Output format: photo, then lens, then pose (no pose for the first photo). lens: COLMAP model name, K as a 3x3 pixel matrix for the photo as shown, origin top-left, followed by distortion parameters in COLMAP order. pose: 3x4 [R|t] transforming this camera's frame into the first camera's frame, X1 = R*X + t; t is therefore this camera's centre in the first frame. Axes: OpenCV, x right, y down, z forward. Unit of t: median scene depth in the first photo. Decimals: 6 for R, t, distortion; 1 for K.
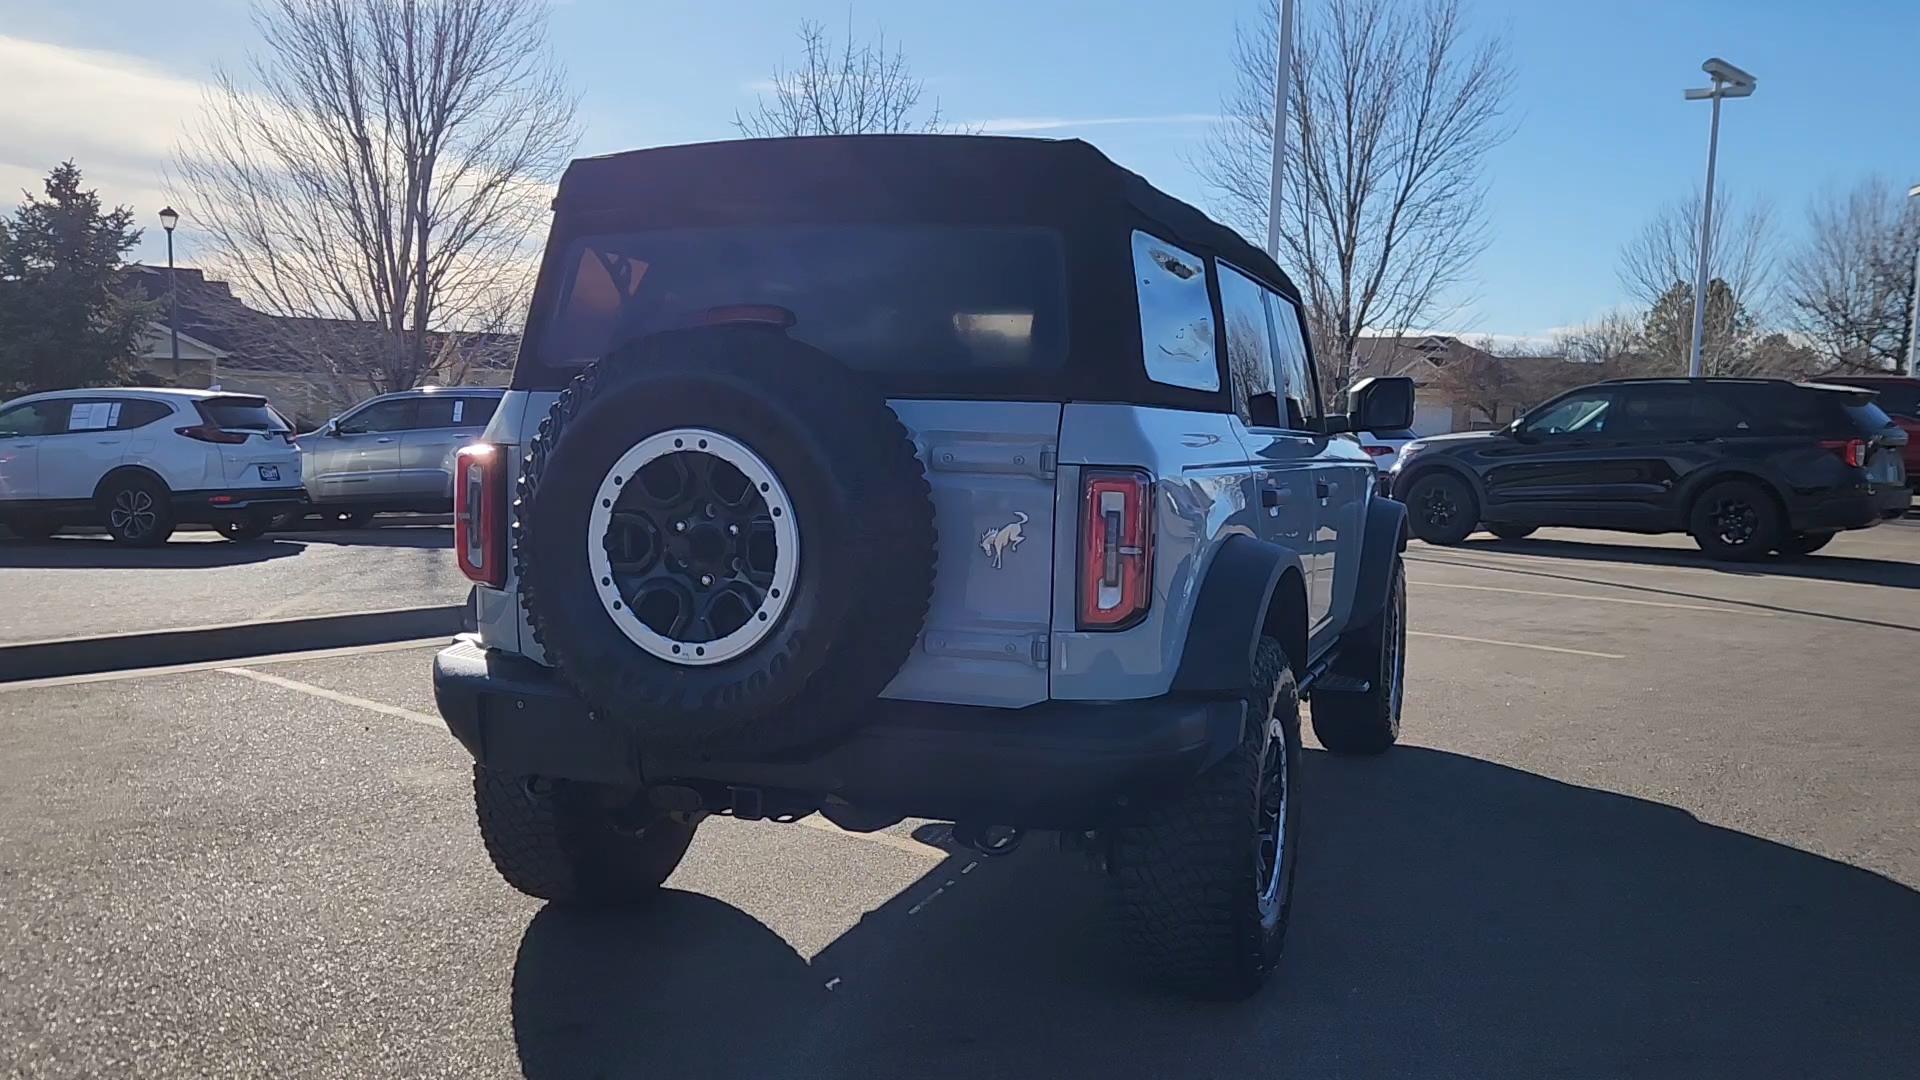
lens RADIAL K [[1618.7, 0, 948.9], [0, 1618.7, 546.7], [0, 0, 1]] dist [0.032961, -0.009427]
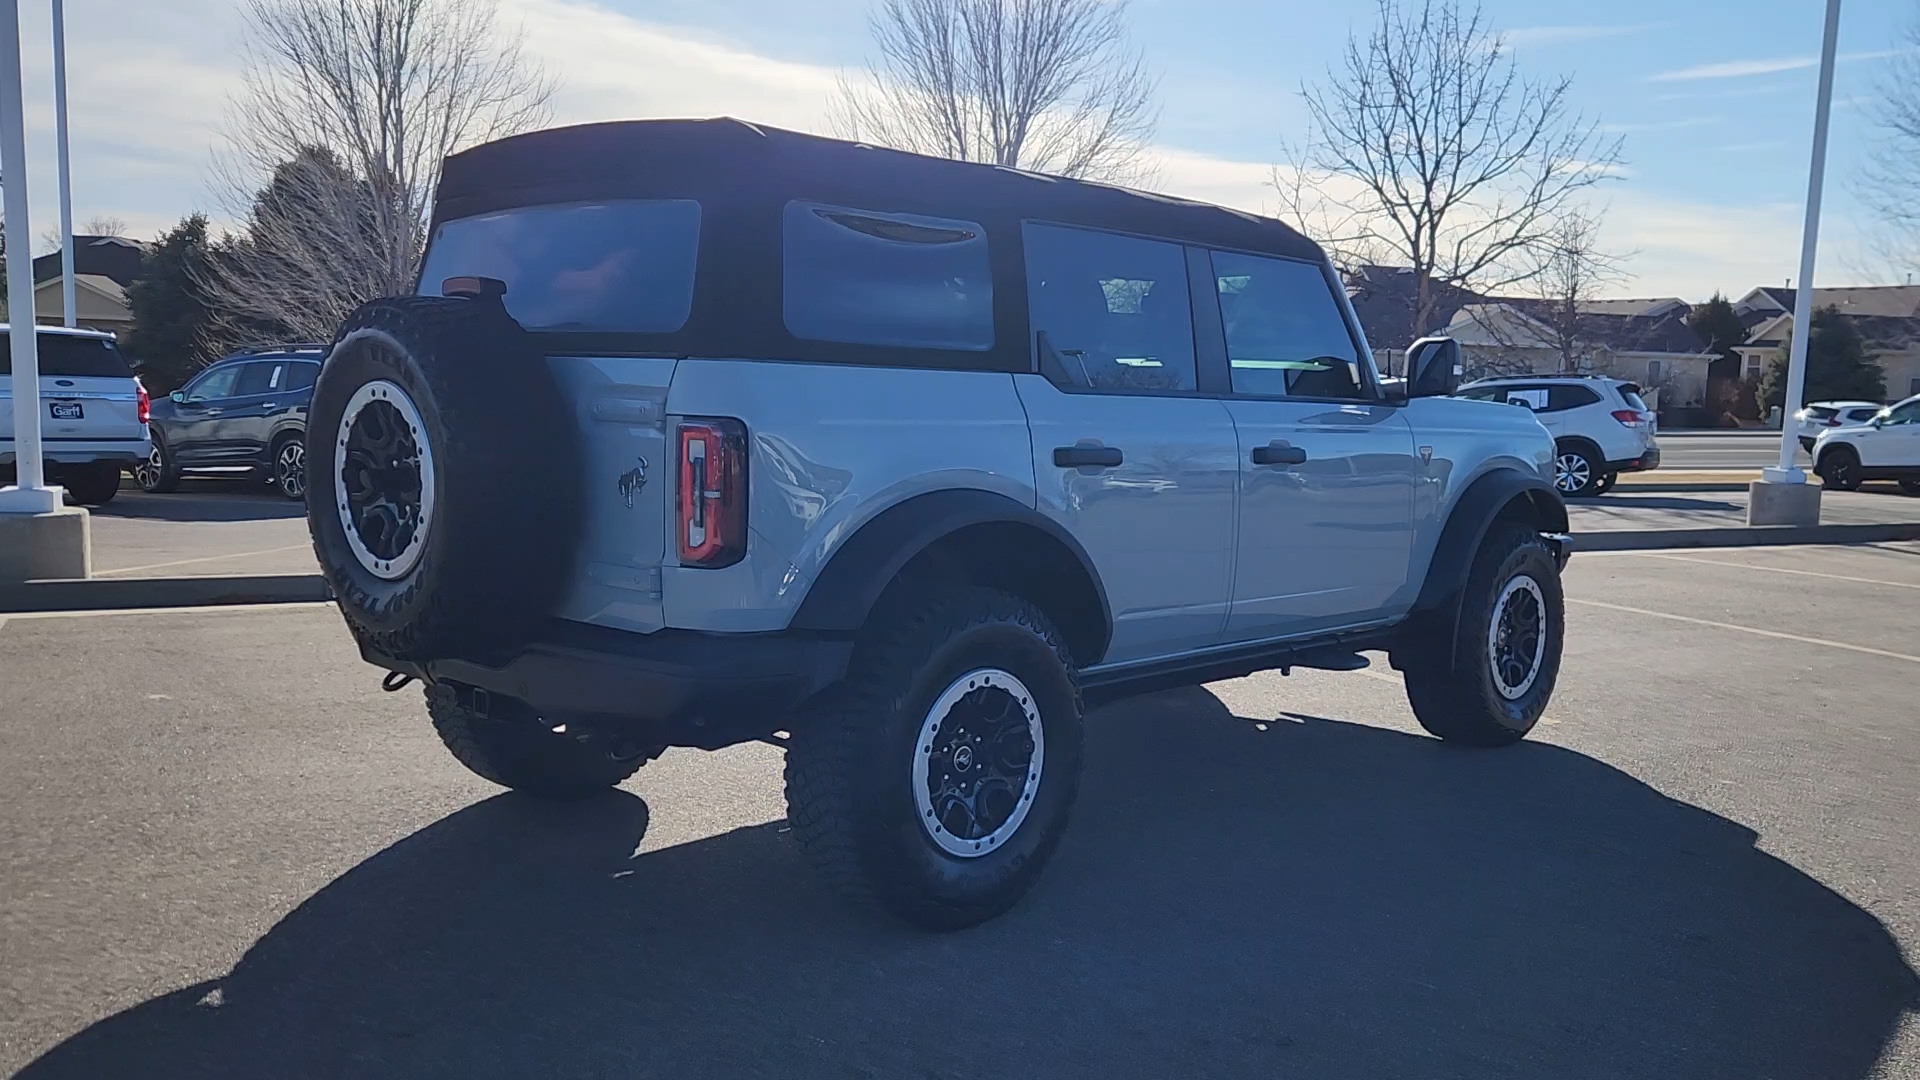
lens RADIAL K [[1618.7, 0, 948.9], [0, 1618.7, 546.7], [0, 0, 1]] dist [0.032961, -0.009427]
pose [[0.918233, 0.041064, -0.393907, 0.671040], [-0.035551, 0.999141, 0.021286, 0.008727], [0.394443, -0.005542, 0.918904, 0.055510]]
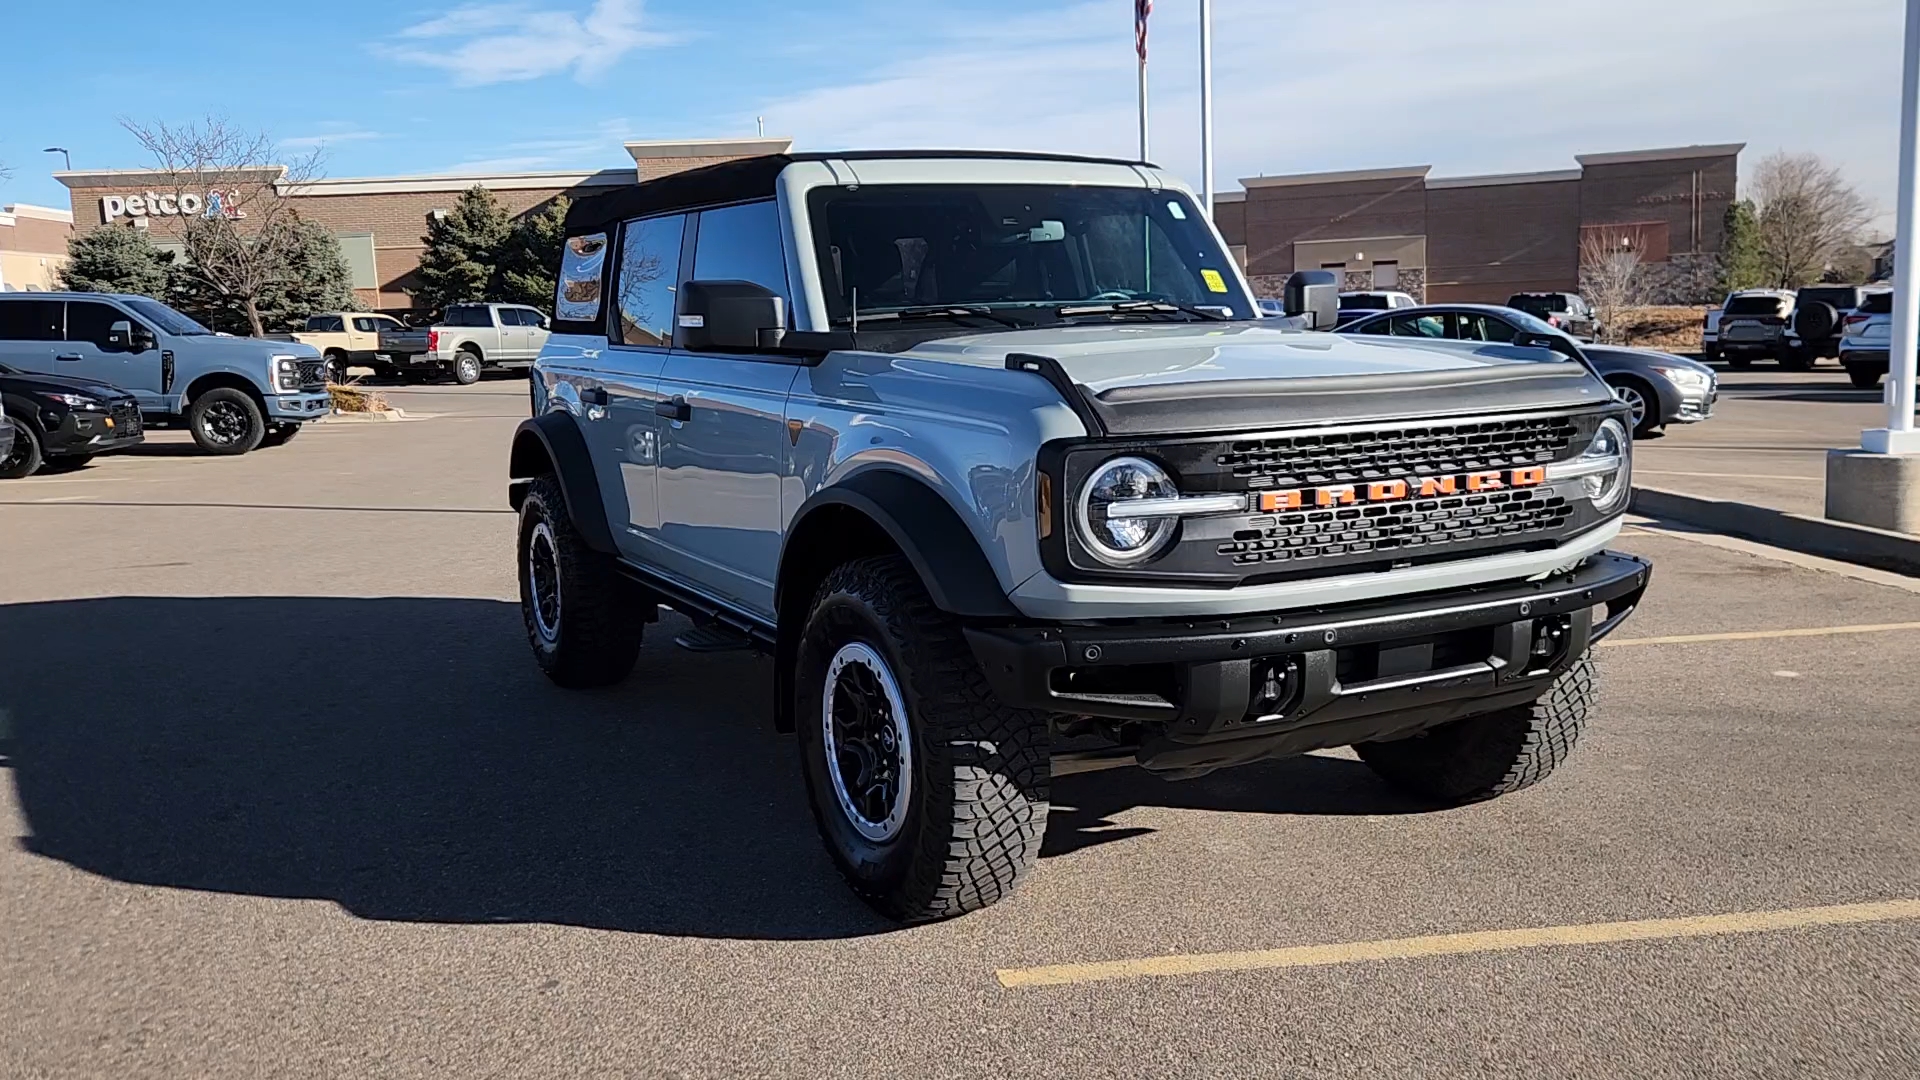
lens RADIAL K [[1617.1, 0, 950.0], [0, 1617.1, 559.0], [0, 0, 1]] dist [0.032332, -0.008093]
pose [[-0.656594, 0.110493, -0.746107, 1.336933], [-0.047965, 0.981092, 0.187503, -0.215012], [0.752718, 0.158900, -0.638879, 2.734910]]
